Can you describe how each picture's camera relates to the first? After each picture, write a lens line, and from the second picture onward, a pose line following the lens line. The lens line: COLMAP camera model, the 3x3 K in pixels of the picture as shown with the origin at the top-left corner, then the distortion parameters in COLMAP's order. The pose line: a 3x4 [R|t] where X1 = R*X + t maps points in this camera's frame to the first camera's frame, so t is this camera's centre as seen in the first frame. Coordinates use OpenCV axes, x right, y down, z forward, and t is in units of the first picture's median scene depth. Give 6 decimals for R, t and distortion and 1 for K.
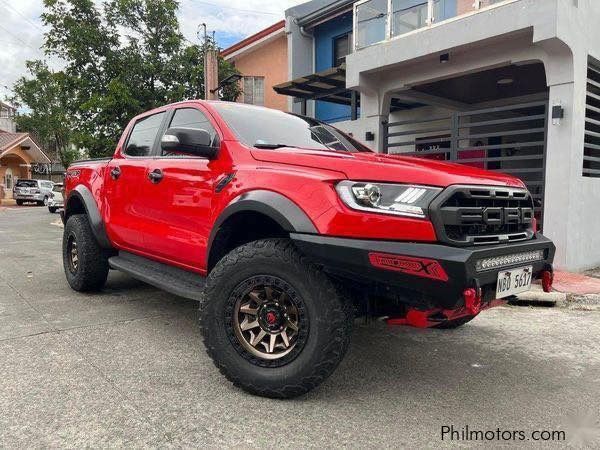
lens RADIAL K [[460.5, 0, 300.0], [0, 460.5, 225.0], [0, 0, 1]] dist [0.009623, -0.000793]
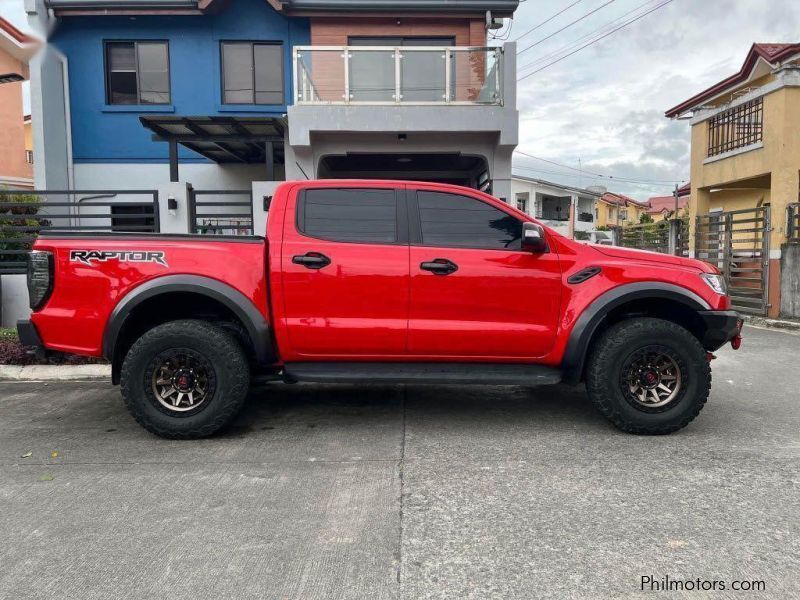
lens RADIAL K [[614.0, 0, 400.0], [0, 614.0, 300.0], [0, 0, 1]] dist [0.009623, -0.000793]
pose [[0.618252, -0.059265, 0.783742, -1.309518], [0.055827, 0.997946, 0.031425, -0.081856], [-0.783995, 0.024325, 0.620290, 0.319214]]
